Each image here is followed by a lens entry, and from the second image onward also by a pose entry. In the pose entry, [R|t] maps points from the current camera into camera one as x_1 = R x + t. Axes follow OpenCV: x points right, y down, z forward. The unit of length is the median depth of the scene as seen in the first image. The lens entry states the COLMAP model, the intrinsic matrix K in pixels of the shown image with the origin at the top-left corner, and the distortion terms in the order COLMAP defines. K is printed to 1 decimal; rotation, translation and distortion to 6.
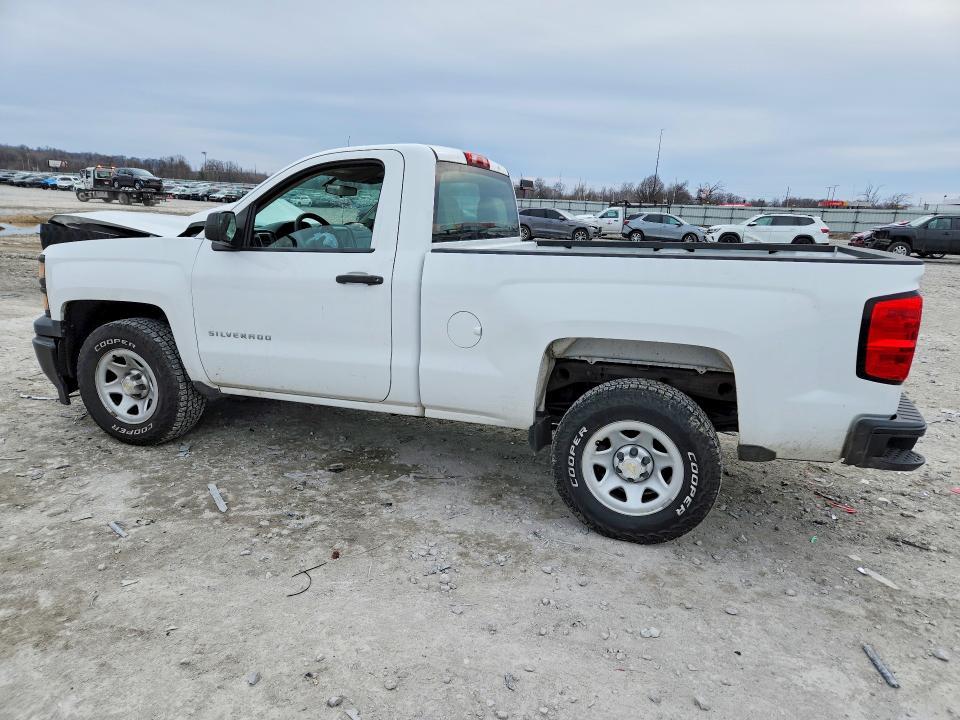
lens RADIAL K [[652.9, 0, 480.0], [0, 652.9, 360.0], [0, 0, 1]] dist [0.076729, -0.059538]
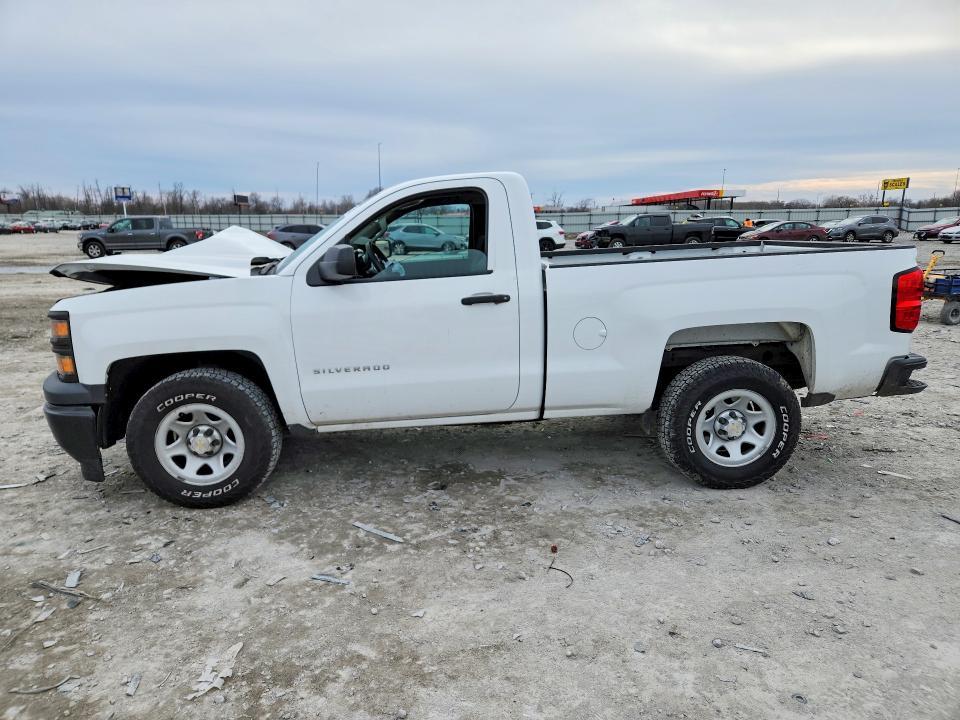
lens RADIAL K [[652.9, 0, 480.0], [0, 652.9, 360.0], [0, 0, 1]] dist [0.076729, -0.059538]
pose [[0.919829, -0.131333, 0.369684, -0.621661], [0.138270, 0.990364, 0.007799, -0.036181], [-0.367146, 0.043943, 0.929125, 0.017712]]
